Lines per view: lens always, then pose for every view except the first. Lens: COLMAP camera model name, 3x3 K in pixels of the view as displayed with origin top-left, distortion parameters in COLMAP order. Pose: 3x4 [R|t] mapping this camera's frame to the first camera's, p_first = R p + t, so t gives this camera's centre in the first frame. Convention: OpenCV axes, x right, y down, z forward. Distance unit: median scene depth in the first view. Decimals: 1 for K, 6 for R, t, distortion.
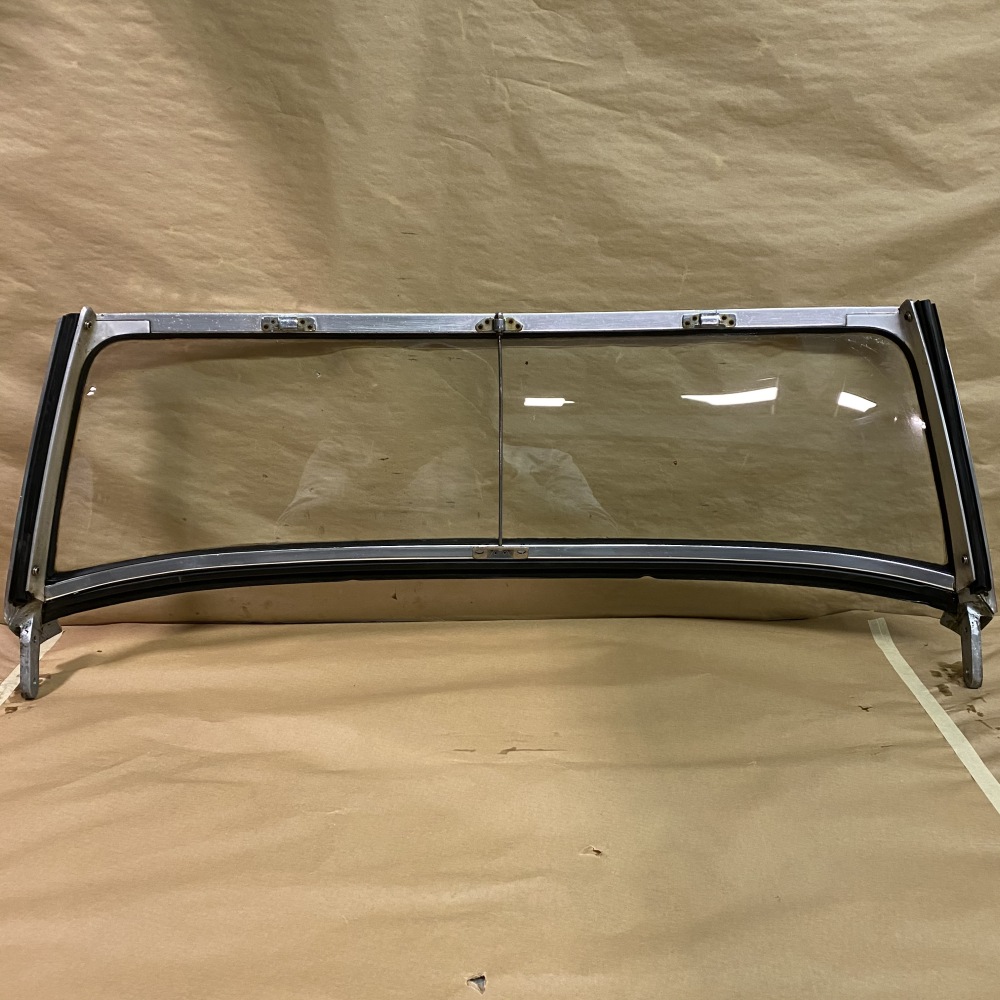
lens RADIAL K [[1037.1, 0, 506.9], [0, 1037.1, 497.3], [0, 0, 1]] dist [0.007522, 0.000000]
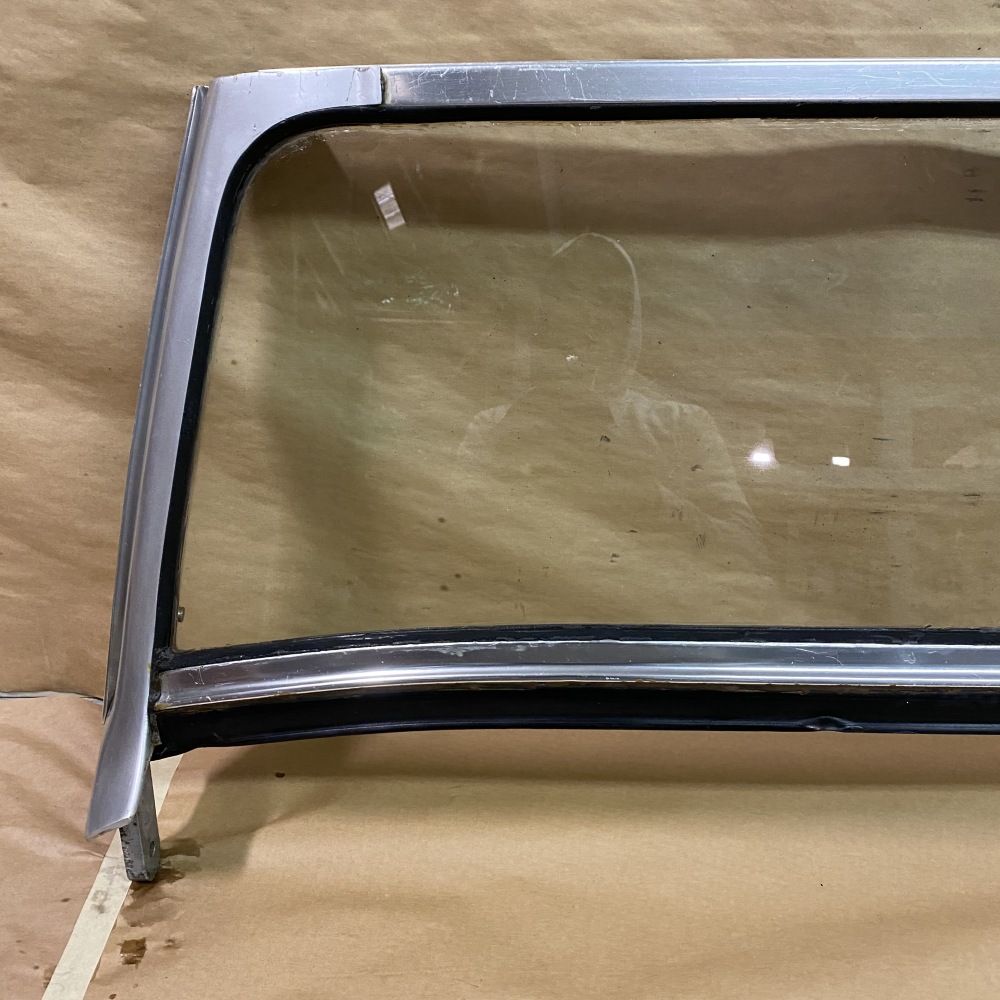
lens RADIAL K [[1037.1, 0, 486.7], [0, 1037.1, 490.2], [0, 0, 1]] dist [0.007522, 0.000000]
pose [[0.999841, 0.017804, 0.000705, -0.308219], [-0.017693, 0.987420, 0.157126, -0.076805], [0.002101, -0.157113, 0.987578, 0.544180]]
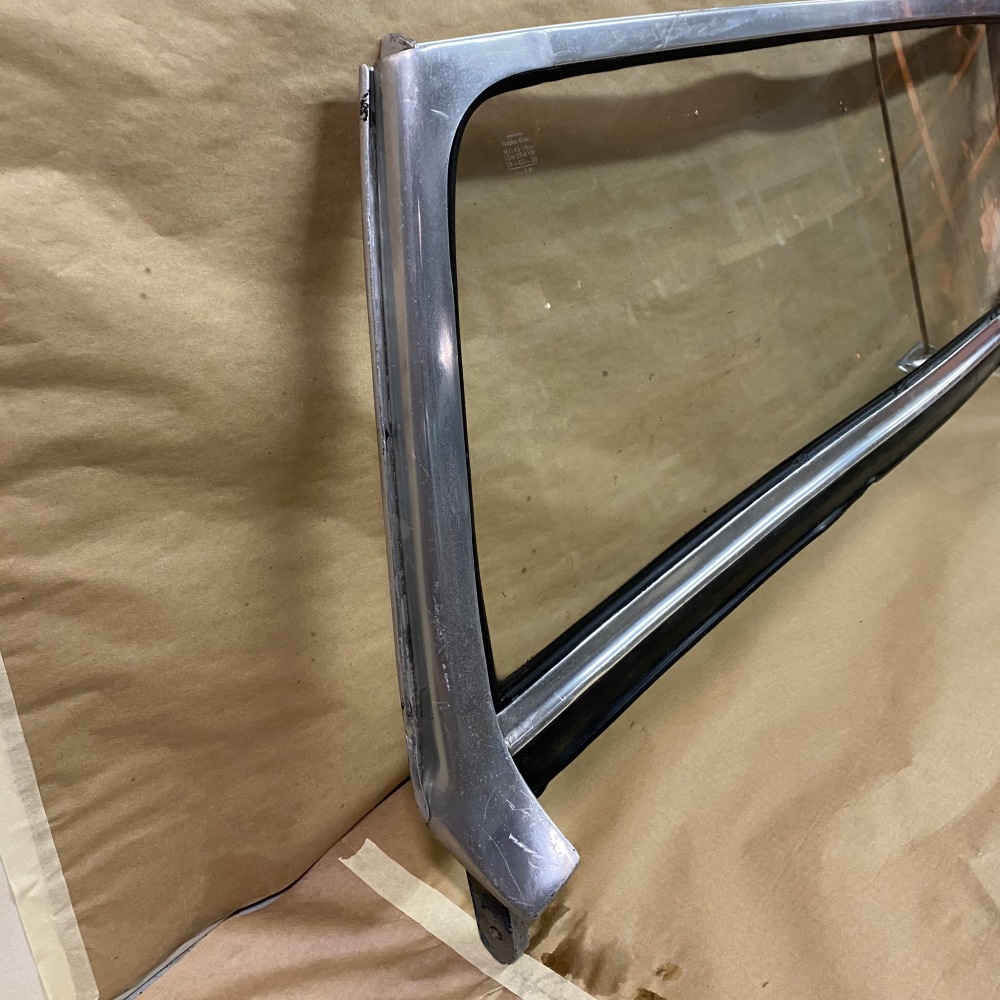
lens RADIAL K [[1037.1, 0, 497.1], [0, 1037.1, 497.2], [0, 0, 1]] dist [0.007522, 0.000000]
pose [[0.631133, -0.344577, 0.694937, -0.715777], [0.274830, 0.937131, 0.215068, -0.098205], [-0.725355, 0.055253, 0.686154, 0.710827]]
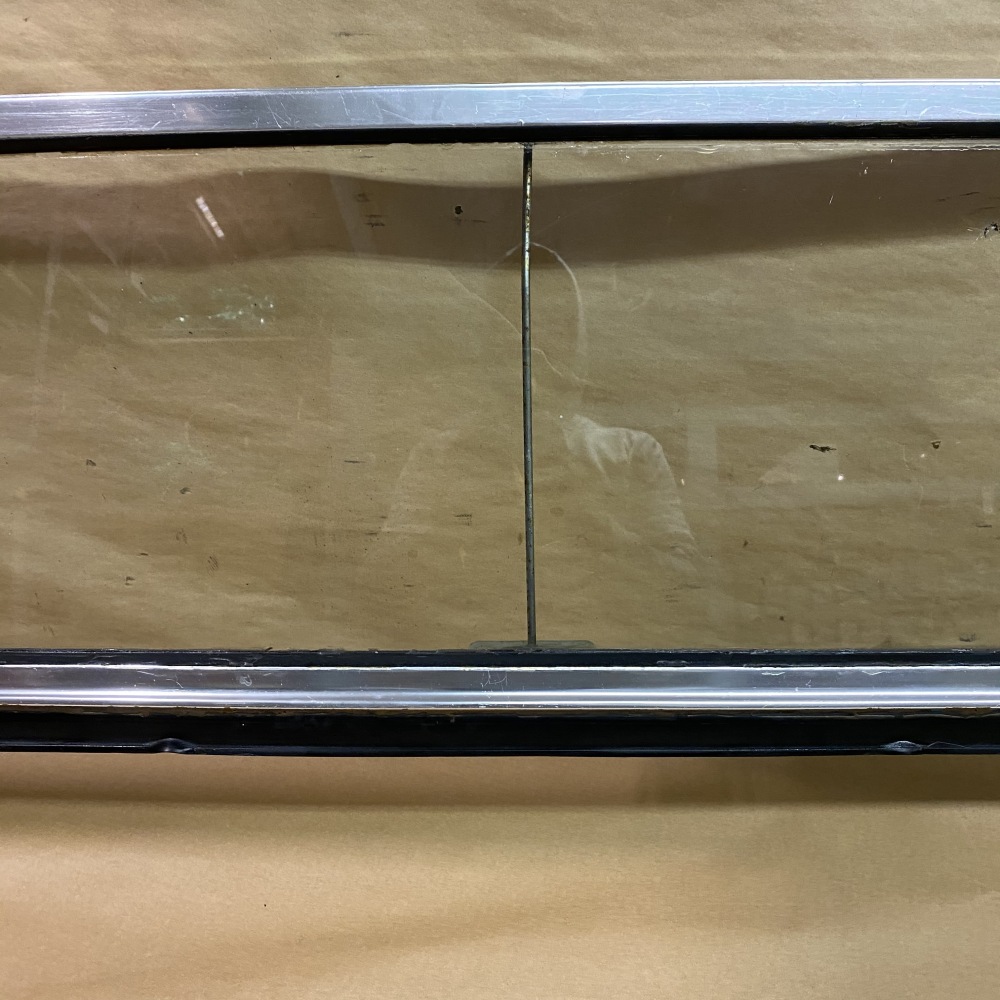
lens RADIAL K [[1037.1, 0, 505.1], [0, 1037.1, 493.9], [0, 0, 1]] dist [0.007522, 0.000000]
pose [[0.999085, 0.008744, -0.041865, -0.014718], [-0.002487, 0.989102, 0.147211, -0.084677], [0.042696, -0.146972, 0.988219, 0.545670]]
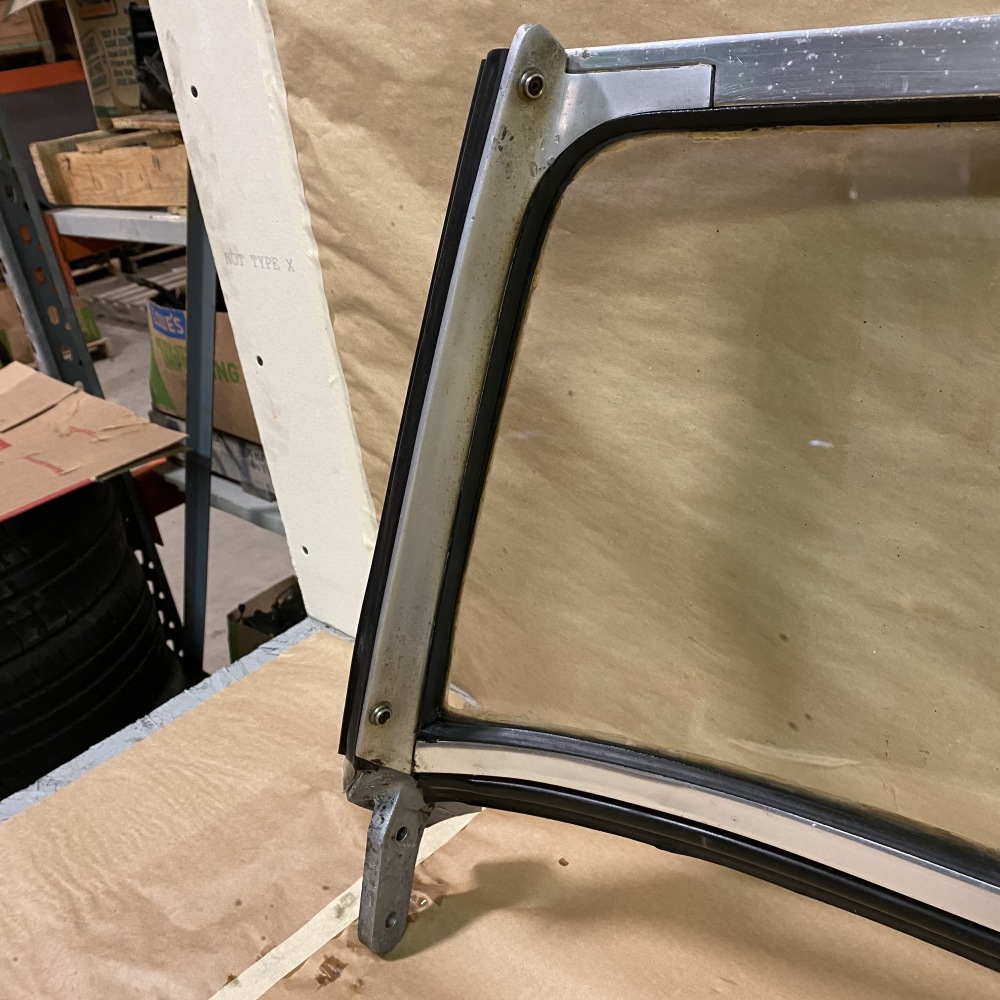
lens RADIAL K [[1037.1, 0, 499.5], [0, 1037.1, 495.7], [0, 0, 1]] dist [0.007522, 0.000000]
pose [[0.703524, 0.220391, -0.675635, -0.151460], [-0.101362, 0.972097, 0.211551, -0.103115], [0.703406, -0.080347, 0.706232, 0.714584]]
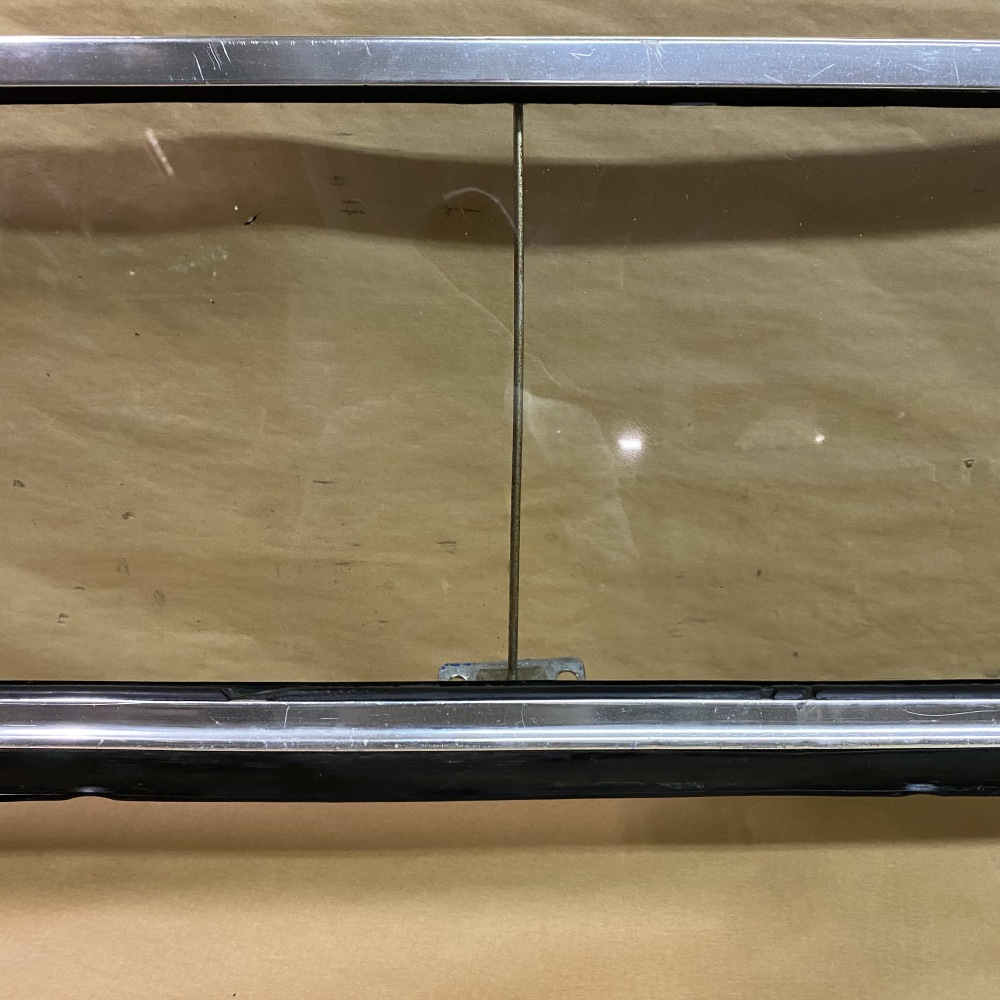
lens RADIAL K [[1037.1, 0, 503.9], [0, 1037.1, 490.5], [0, 0, 1]] dist [0.007522, 0.000000]
pose [[0.999883, 0.007018, 0.013561, -0.038820], [-0.008611, 0.992581, 0.121281, -0.076567], [-0.012610, -0.121383, 0.992526, 0.601366]]
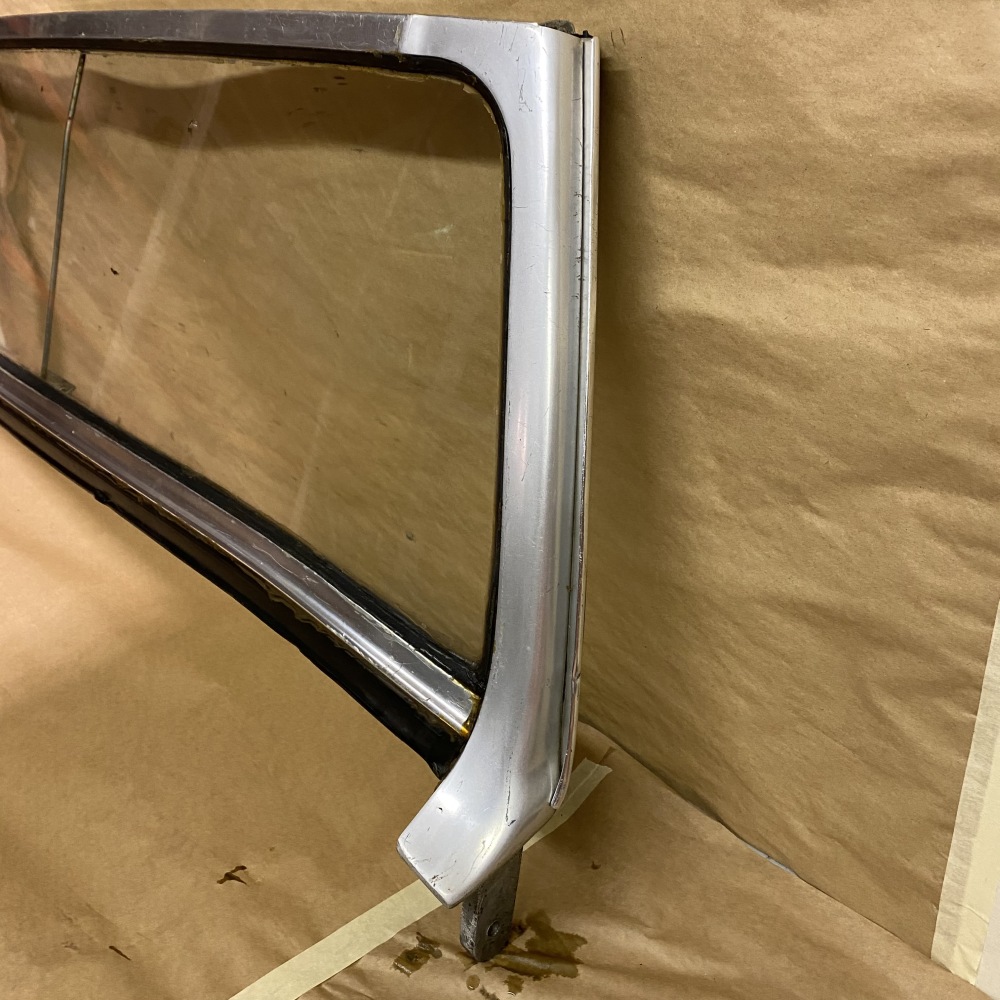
lens RADIAL K [[1037.1, 0, 494.1], [0, 1037.1, 506.2], [0, 0, 1]] dist [0.007522, 0.000000]
pose [[0.646325, 0.321141, -0.692193, 0.670822], [-0.219593, 0.947031, 0.234331, -0.099783], [0.730782, 0.000547, 0.682611, 0.714288]]
